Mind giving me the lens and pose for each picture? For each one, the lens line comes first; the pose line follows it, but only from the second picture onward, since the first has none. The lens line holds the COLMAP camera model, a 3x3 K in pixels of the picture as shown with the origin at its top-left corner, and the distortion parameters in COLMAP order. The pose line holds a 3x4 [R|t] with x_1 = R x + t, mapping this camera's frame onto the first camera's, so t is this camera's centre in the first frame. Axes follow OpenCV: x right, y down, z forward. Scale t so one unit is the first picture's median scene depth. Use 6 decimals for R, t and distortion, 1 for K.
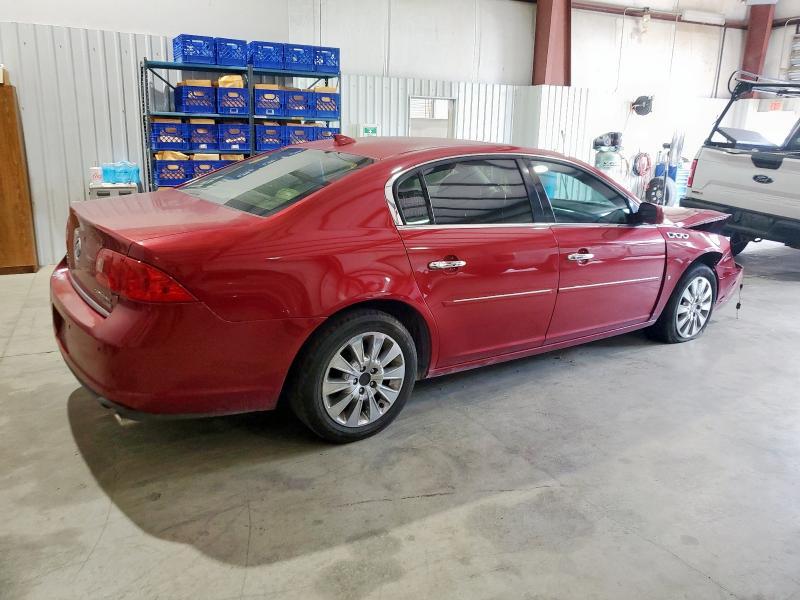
lens RADIAL K [[633.7, 0, 390.5], [0, 633.7, 295.0], [0, 0, 1]] dist [0.008052, 0.009017]
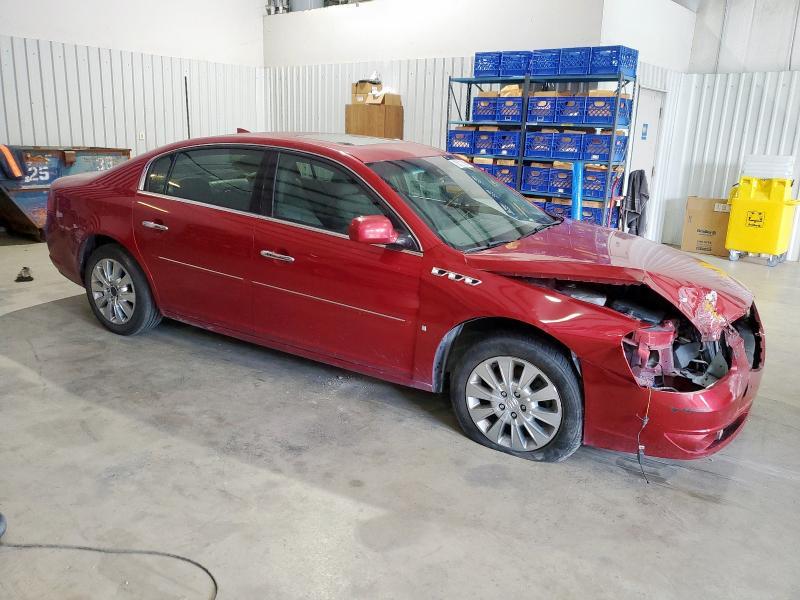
lens RADIAL K [[633.7, 0, 390.5], [0, 633.7, 295.0], [0, 0, 1]] dist [0.008052, 0.009017]
pose [[0.391116, 0.223425, -0.892810, 0.686525], [-0.255597, 0.958294, 0.127842, -0.094381], [0.884137, 0.178199, 0.431911, 0.425173]]
